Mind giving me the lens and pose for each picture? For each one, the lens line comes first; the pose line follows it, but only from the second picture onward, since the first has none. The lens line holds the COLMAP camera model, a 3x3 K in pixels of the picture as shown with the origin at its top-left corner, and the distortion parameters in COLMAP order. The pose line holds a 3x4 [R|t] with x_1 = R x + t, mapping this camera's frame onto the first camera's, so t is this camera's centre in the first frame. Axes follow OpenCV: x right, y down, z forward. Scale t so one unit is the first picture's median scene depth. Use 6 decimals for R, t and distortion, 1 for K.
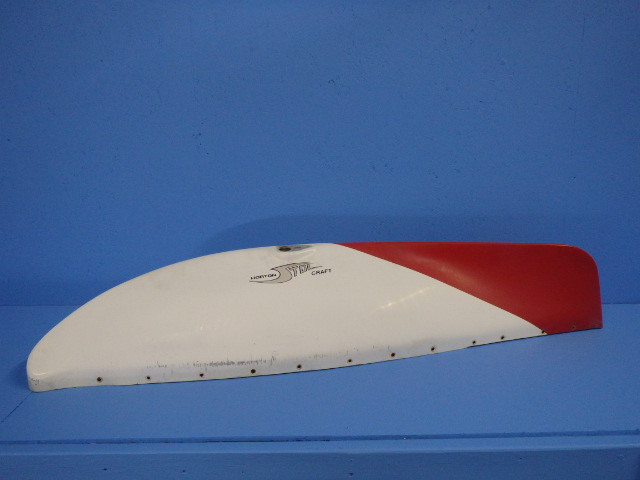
lens RADIAL K [[515.2, 0, 320.0], [0, 515.2, 240.0], [0, 0, 1]] dist [-0.028690, 0.001170]
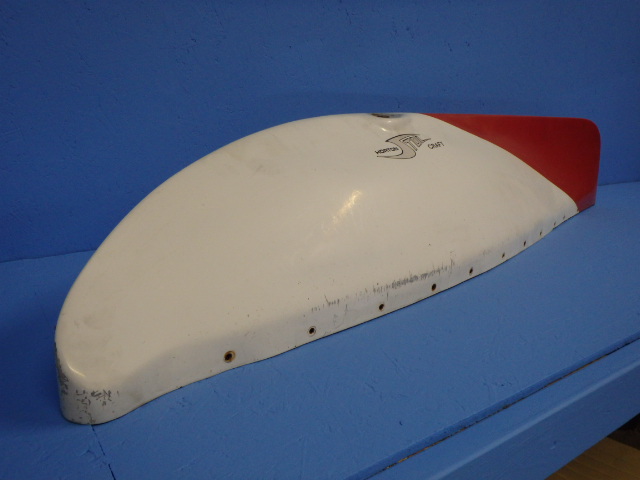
lens RADIAL K [[515.2, 0, 320.0], [0, 515.2, 240.0], [0, 0, 1]] dist [-0.028690, 0.001170]
pose [[0.825393, -0.120547, 0.551539, -0.595977], [0.095265, 0.992668, 0.074395, 0.137616], [-0.556464, -0.008863, 0.830825, 0.553340]]
